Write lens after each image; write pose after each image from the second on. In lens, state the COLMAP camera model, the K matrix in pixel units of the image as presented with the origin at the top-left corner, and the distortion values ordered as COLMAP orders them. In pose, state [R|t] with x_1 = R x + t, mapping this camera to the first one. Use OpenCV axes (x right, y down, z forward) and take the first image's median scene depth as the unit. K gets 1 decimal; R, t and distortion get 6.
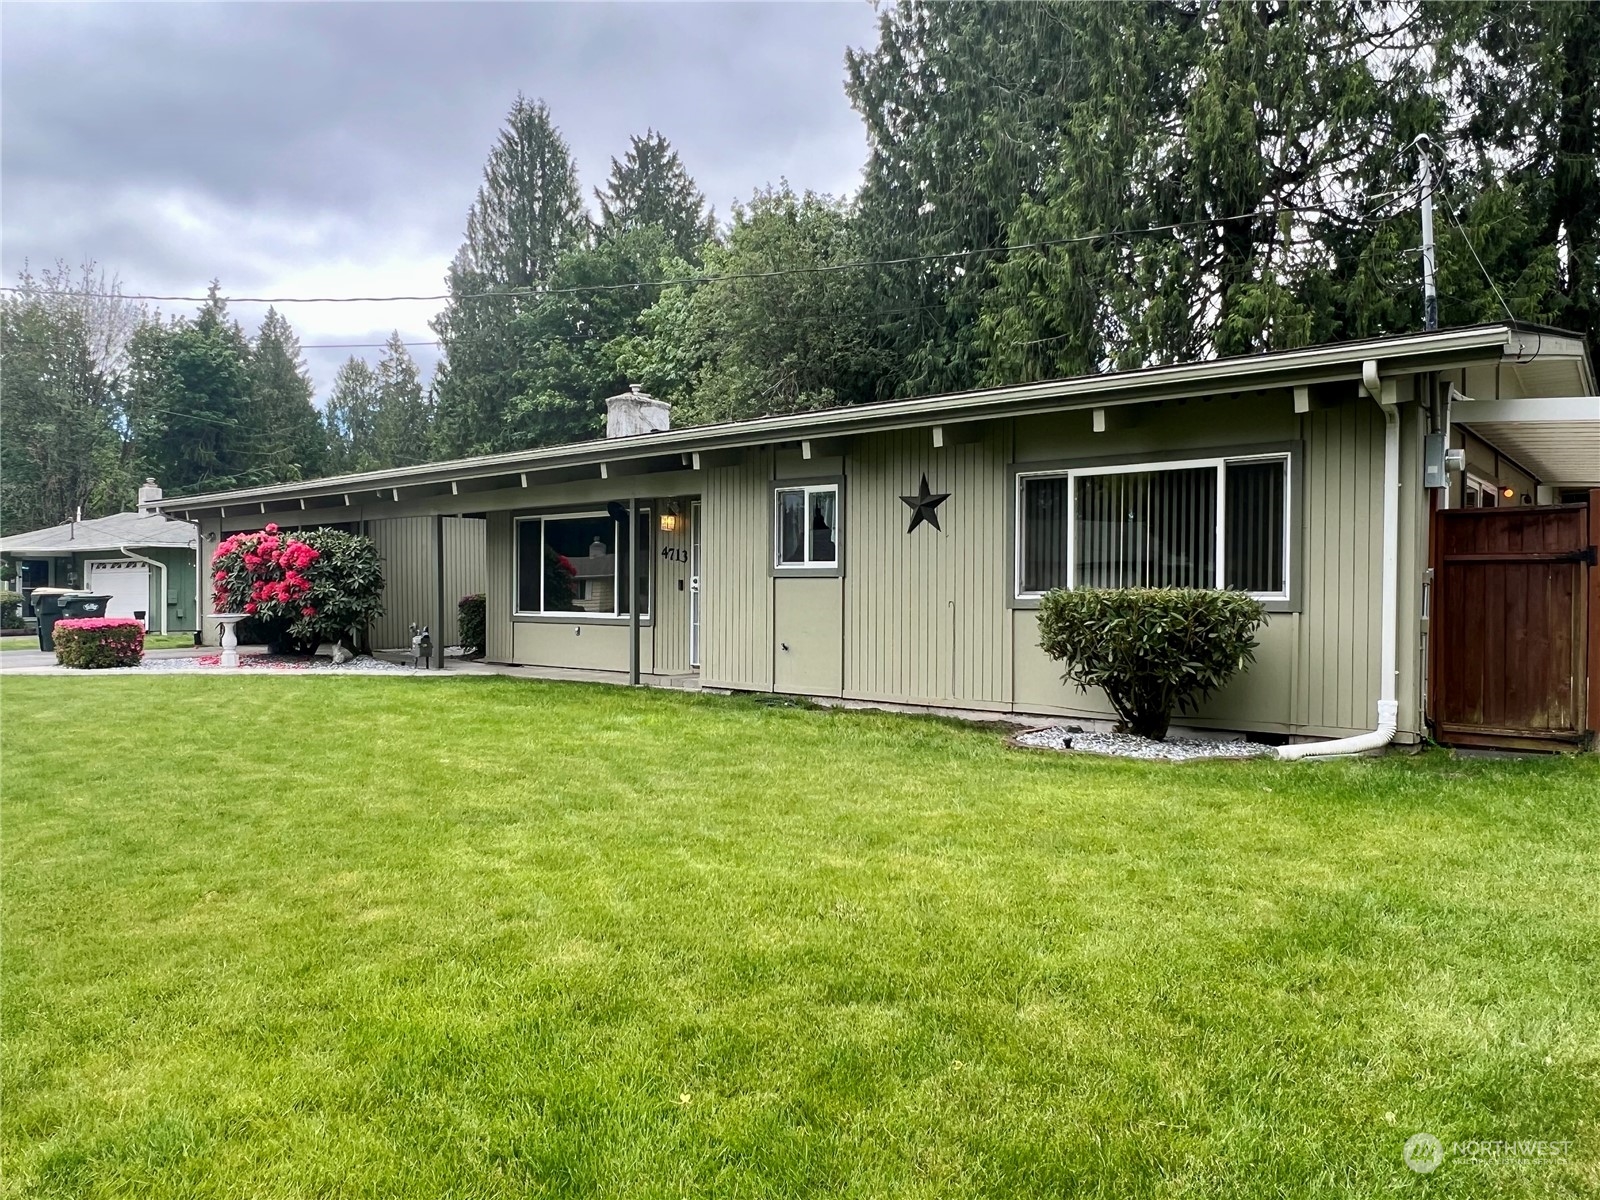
lens RADIAL K [[1073.9, 0, 800.0], [0, 1073.9, 600.0], [0, 0, 1]] dist [0.006034, -0.001580]
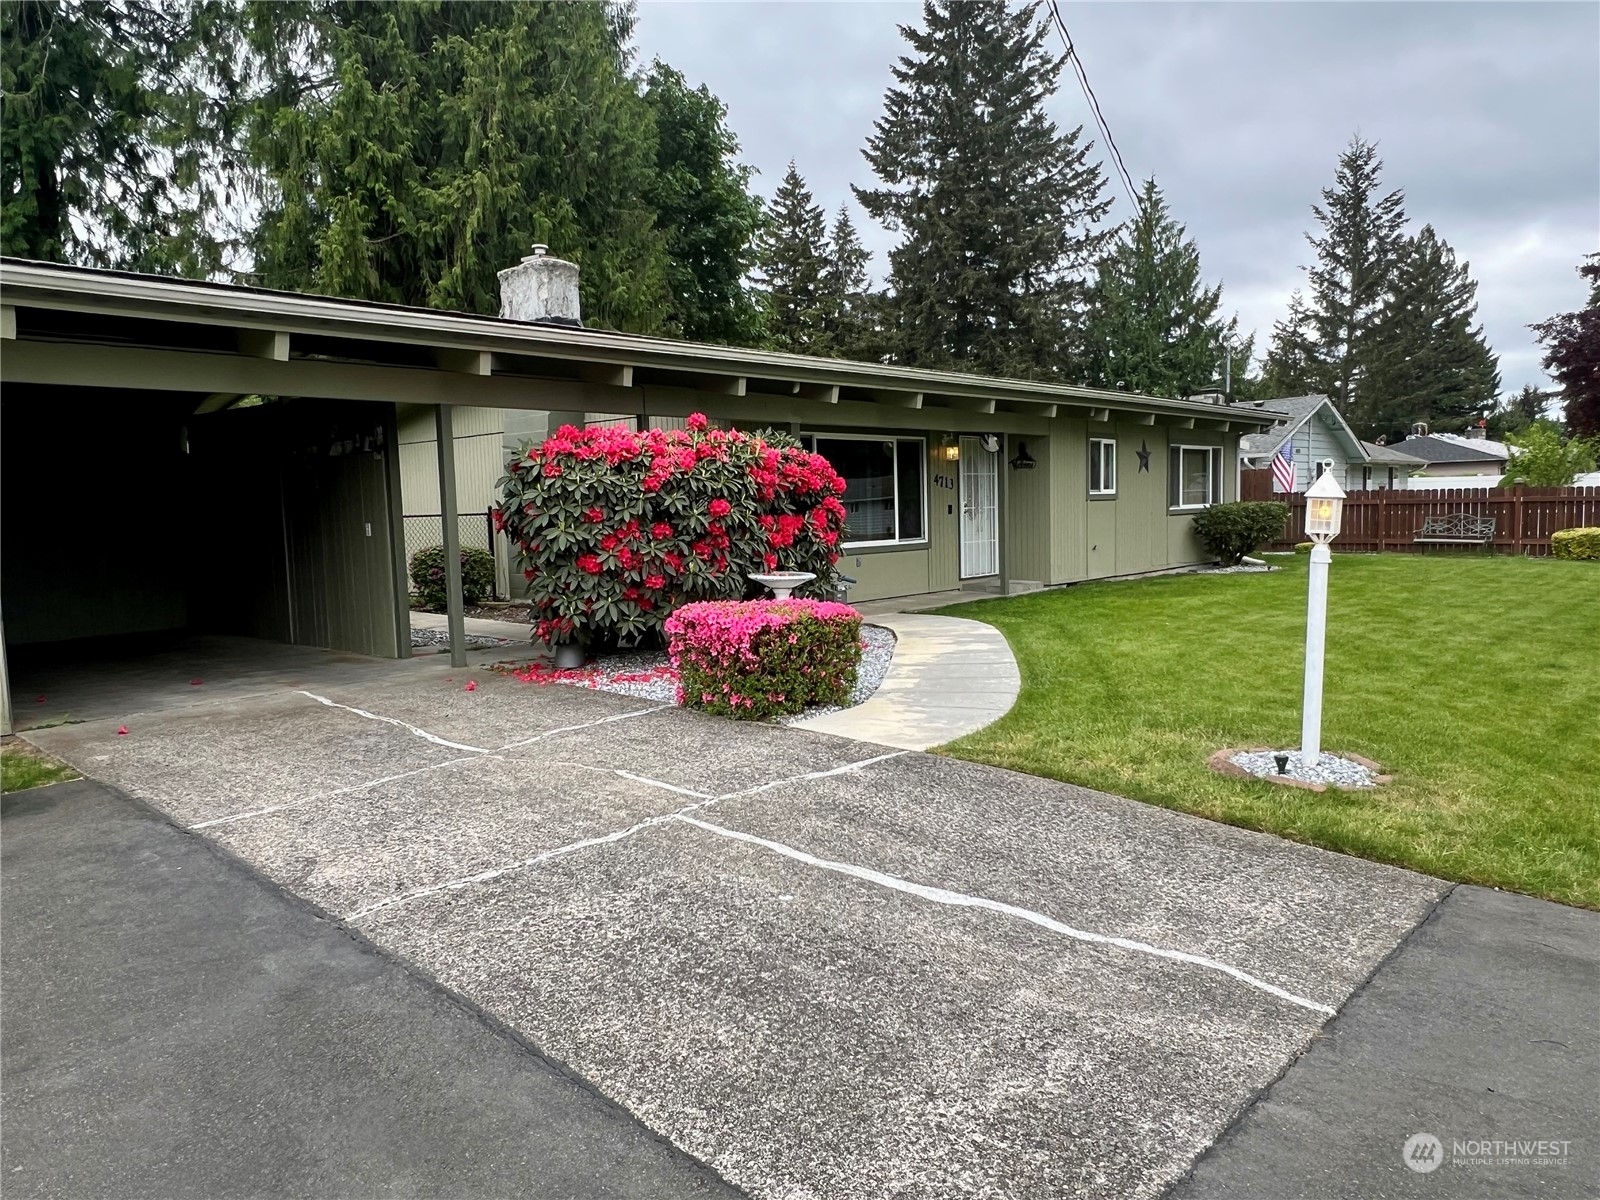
lens RADIAL K [[1073.9, 0, 800.0], [0, 1073.9, 600.0], [0, 0, 1]] dist [0.006034, -0.001580]
pose [[0.071481, -0.088164, 0.993538, -1.499472], [0.040443, 0.995523, 0.085430, -0.026623], [-0.996622, 0.034075, 0.074727, 1.288473]]
